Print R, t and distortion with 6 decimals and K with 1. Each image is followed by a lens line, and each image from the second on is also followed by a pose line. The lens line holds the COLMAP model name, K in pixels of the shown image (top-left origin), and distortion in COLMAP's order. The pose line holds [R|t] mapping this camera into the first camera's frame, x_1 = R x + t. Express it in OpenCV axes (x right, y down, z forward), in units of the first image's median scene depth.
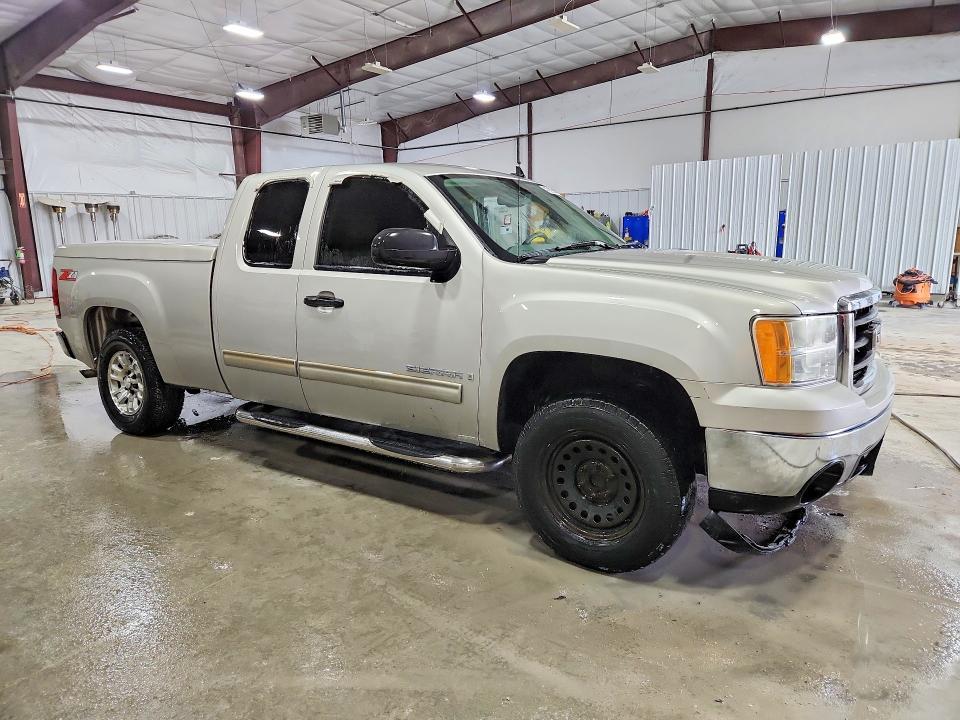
lens RADIAL K [[651.4, 0, 475.4], [0, 651.4, 356.4], [0, 0, 1]] dist [0.049327, -0.002978]
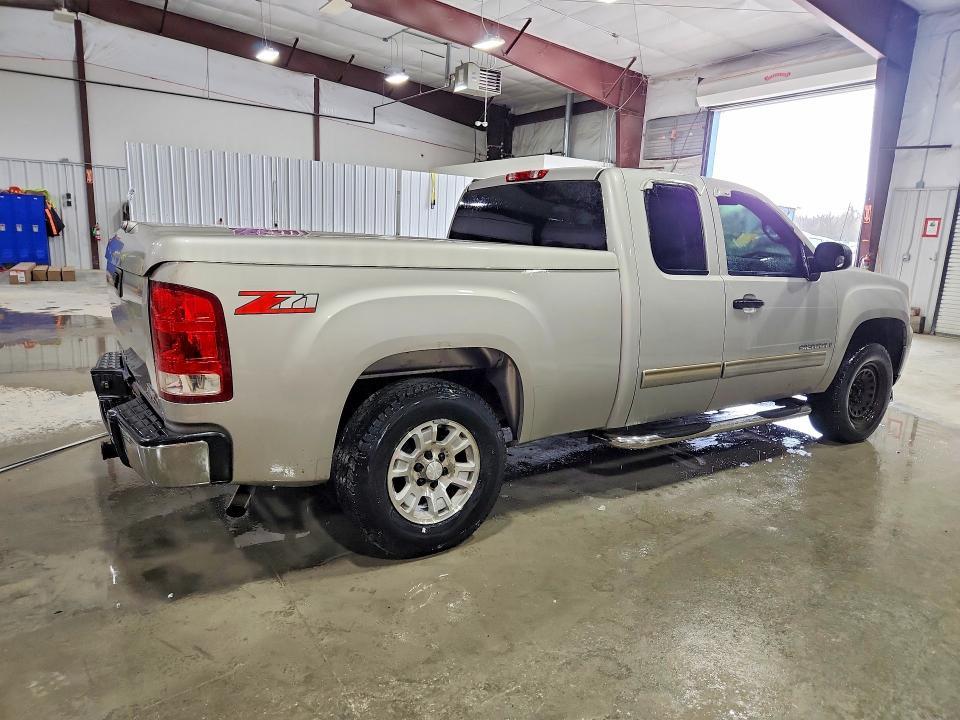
lens RADIAL K [[658.7, 0, 475.5], [0, 658.7, 365.9], [0, 0, 1]] dist [0.059166, -0.055280]
pose [[0.376264, -0.149202, 0.914420, -1.265859], [0.124575, 0.986134, 0.109644, -0.139633], [-0.918100, 0.072659, 0.389633, 0.864464]]
